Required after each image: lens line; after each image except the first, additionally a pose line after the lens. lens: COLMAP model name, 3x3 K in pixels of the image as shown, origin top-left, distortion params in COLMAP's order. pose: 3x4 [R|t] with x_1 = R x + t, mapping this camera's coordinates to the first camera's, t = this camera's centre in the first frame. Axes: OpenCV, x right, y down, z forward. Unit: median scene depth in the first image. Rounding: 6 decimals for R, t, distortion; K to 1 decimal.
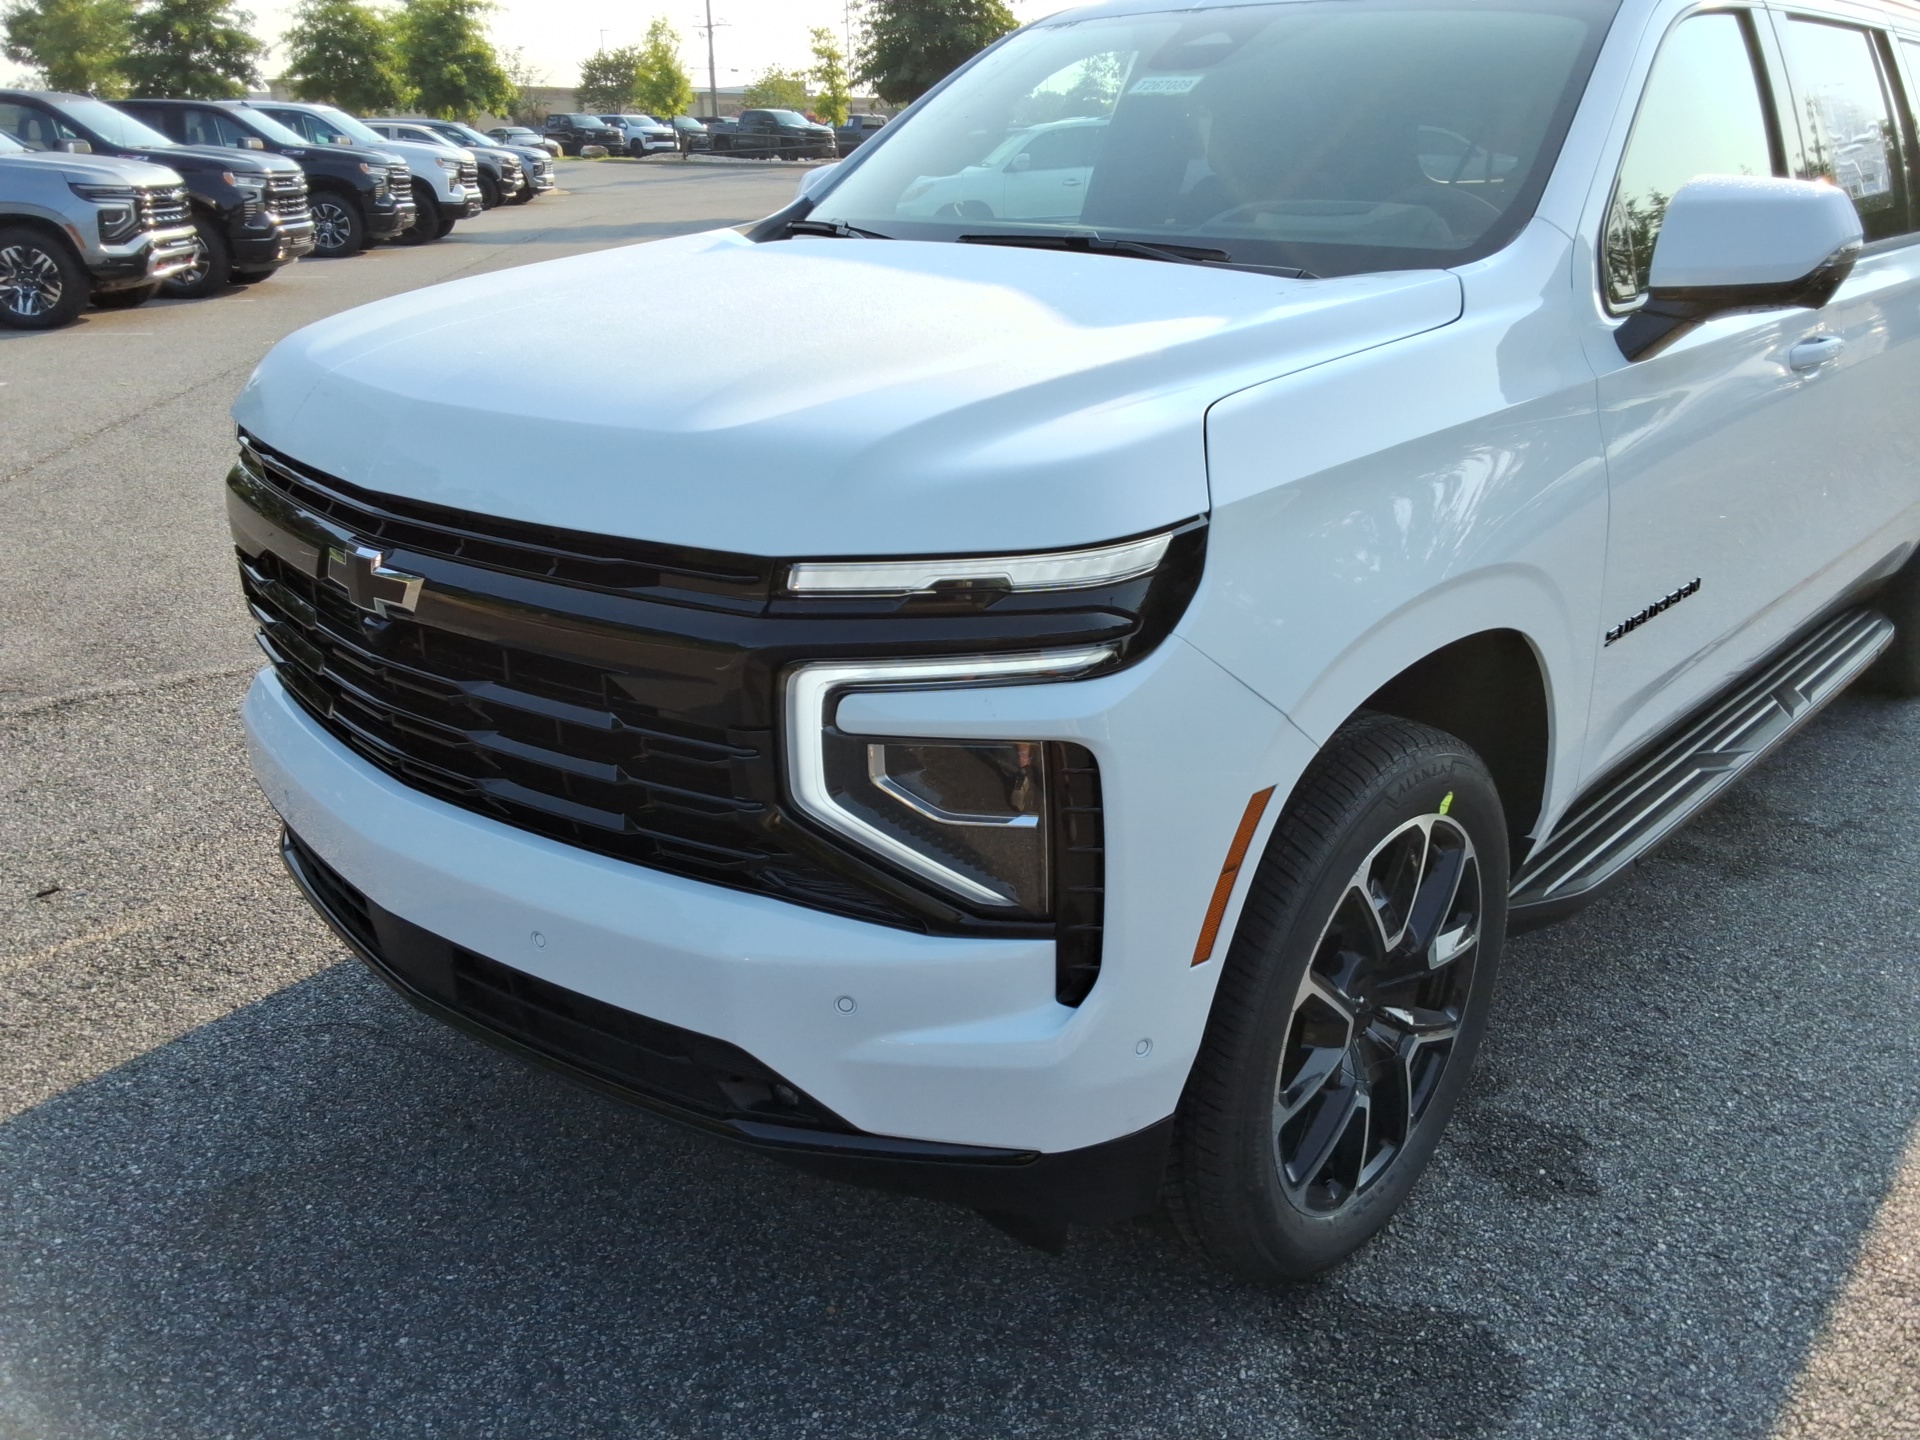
lens RADIAL K [[1538.6, 0, 969.8], [0, 1538.6, 708.9], [0, 0, 1]] dist [0.118466, -0.186079]
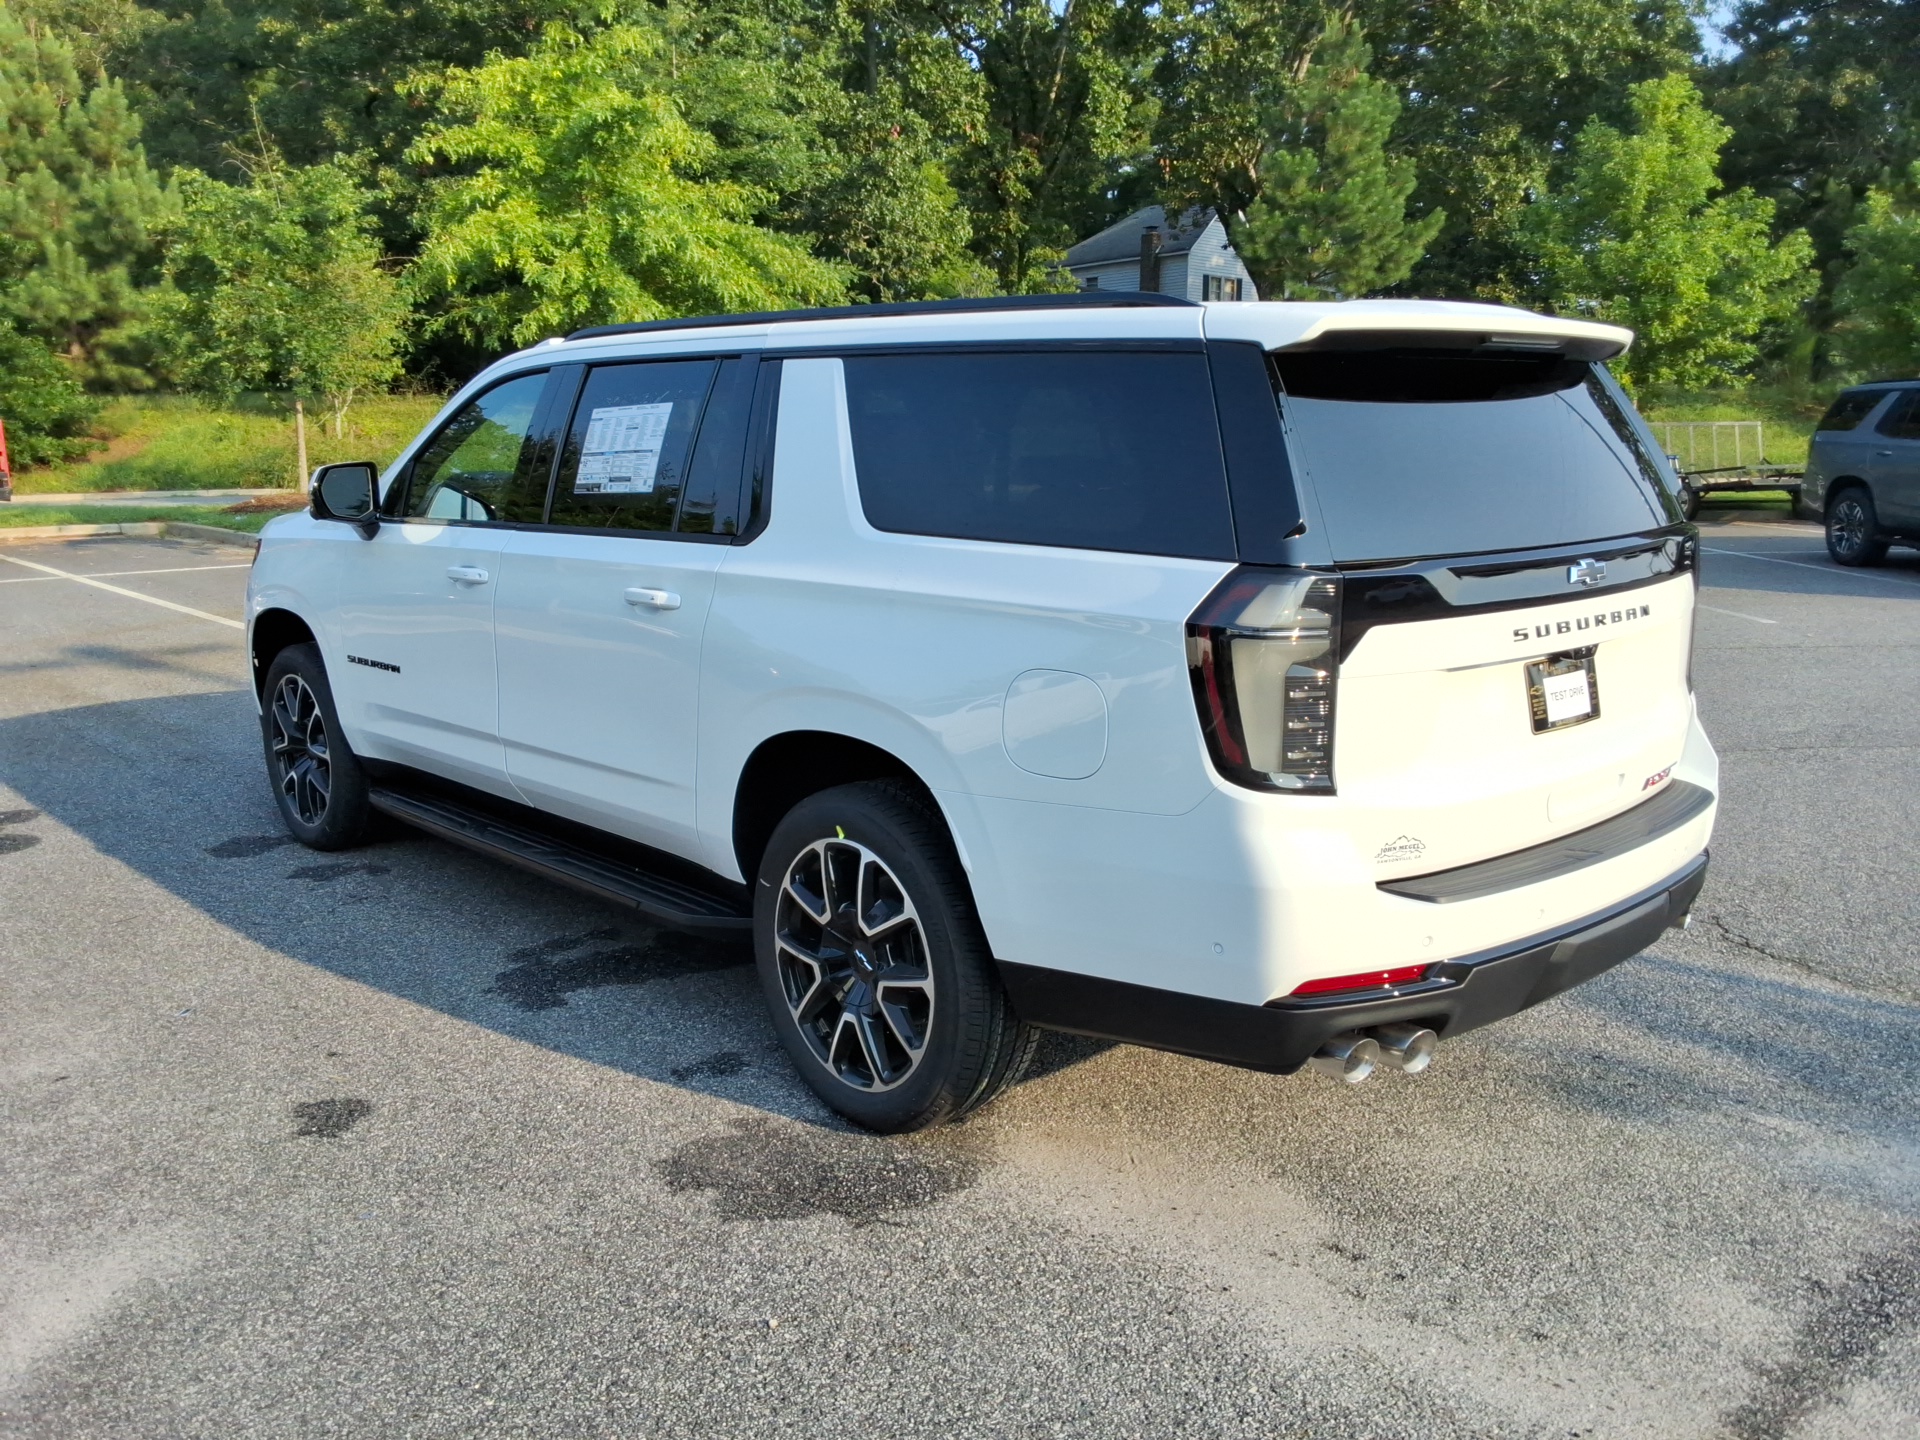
lens RADIAL K [[1533.7, 0, 970.0], [0, 1533.7, 710.5], [0, 0, 1]] dist [0.089321, -0.130454]
pose [[-0.083072, 0.179530, -0.980239, 2.456666], [-0.334280, 0.921628, 0.197125, -0.692284], [0.938806, 0.344049, -0.016549, 1.844374]]
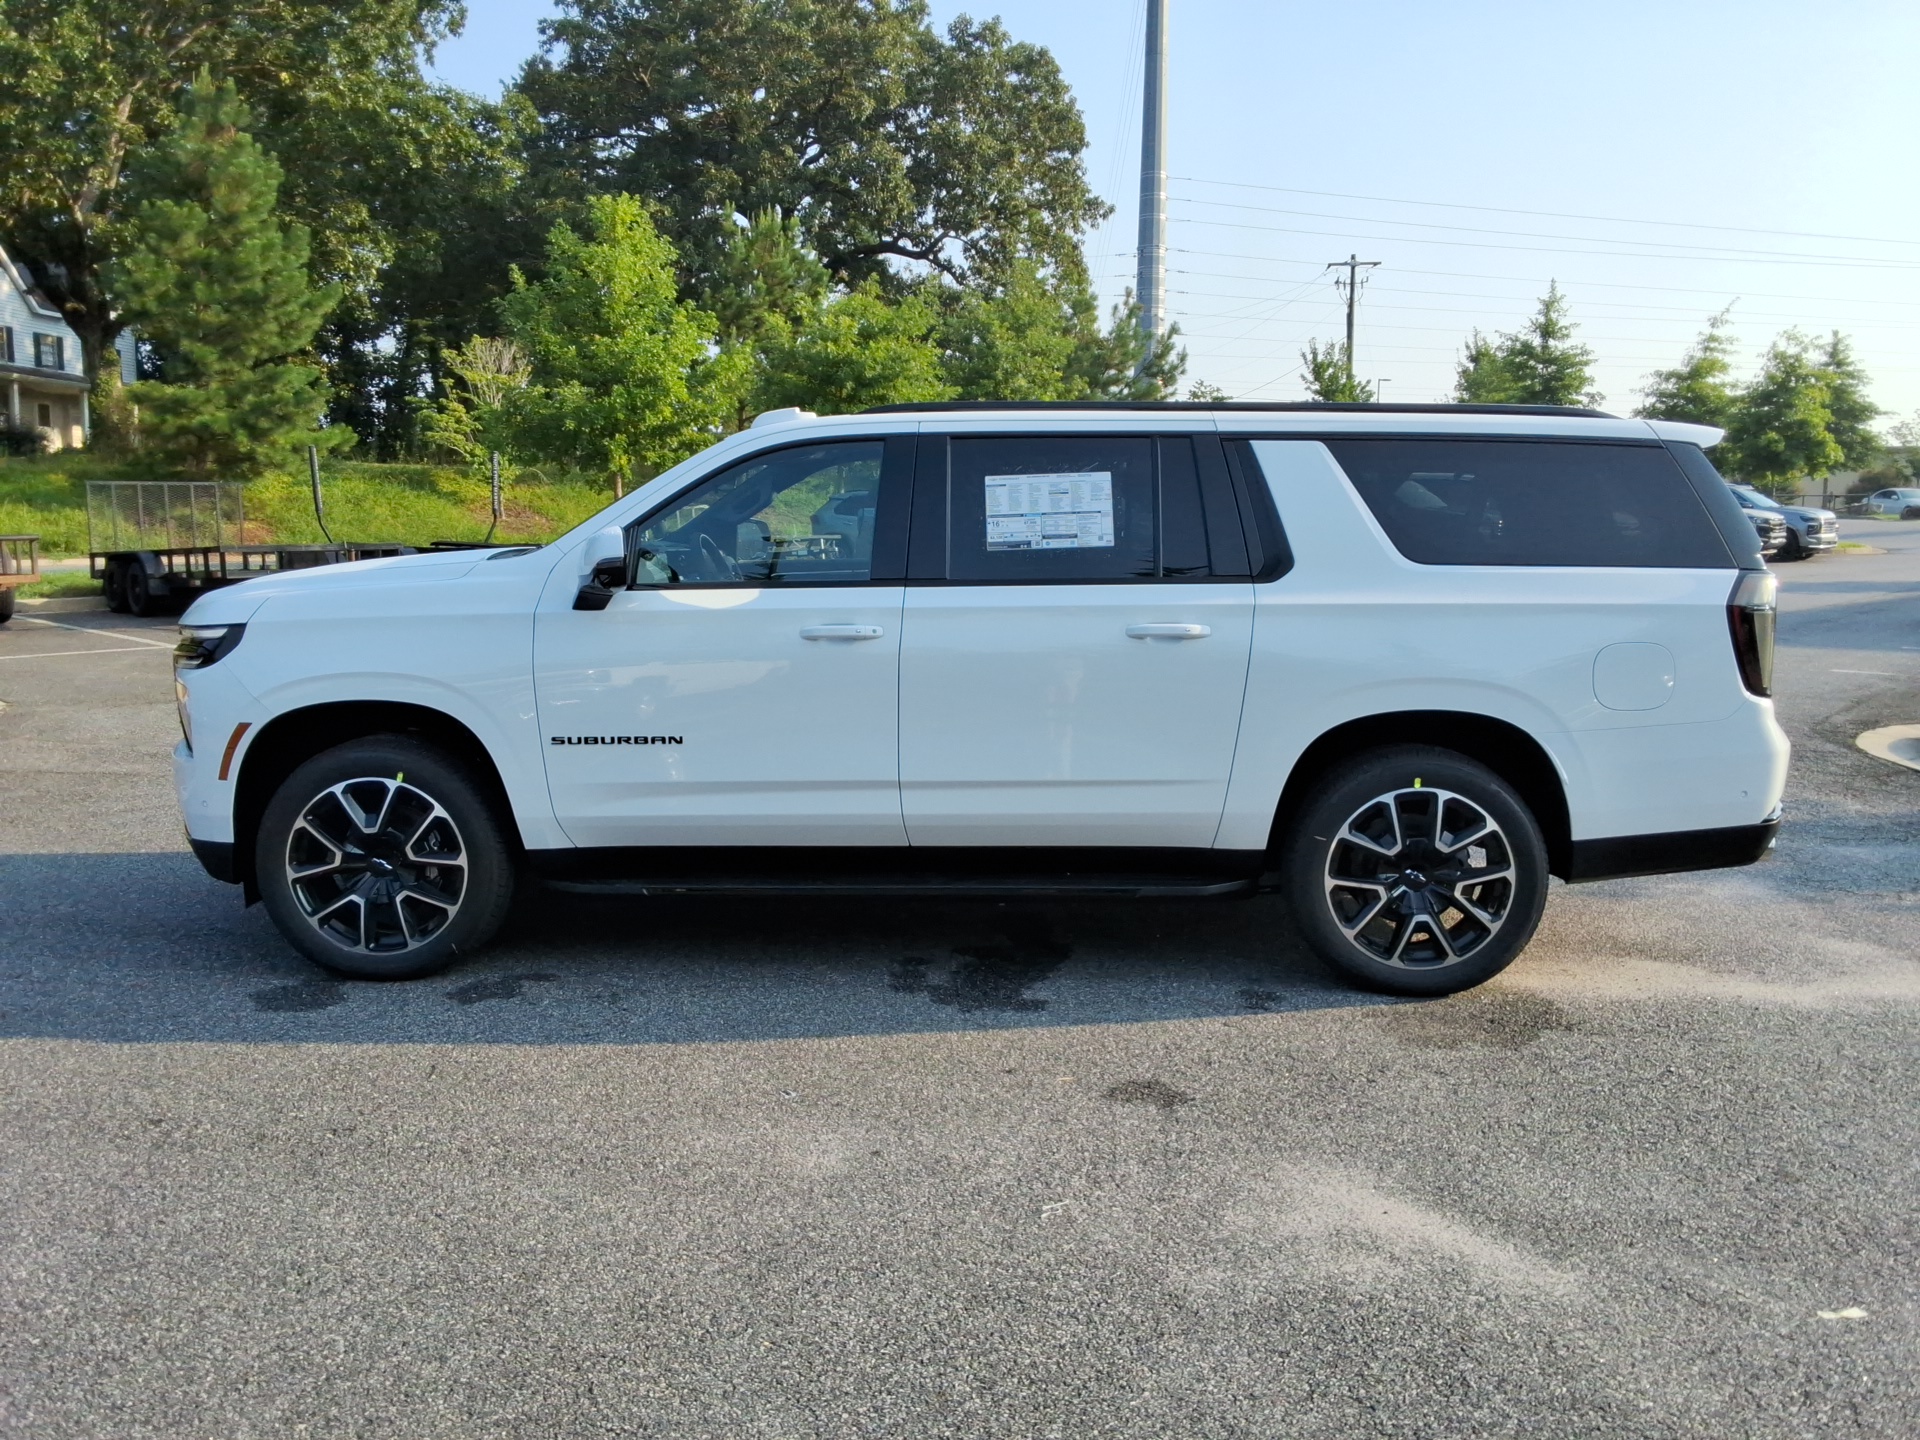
lens RADIAL K [[1538.6, 0, 969.8], [0, 1538.6, 708.9], [0, 0, 1]] dist [0.118466, -0.186079]
pose [[0.639025, 0.103826, -0.762147, 2.236247], [-0.264718, 0.960006, -0.091173, -0.043236], [0.722199, 0.260016, 0.640952, 0.083552]]
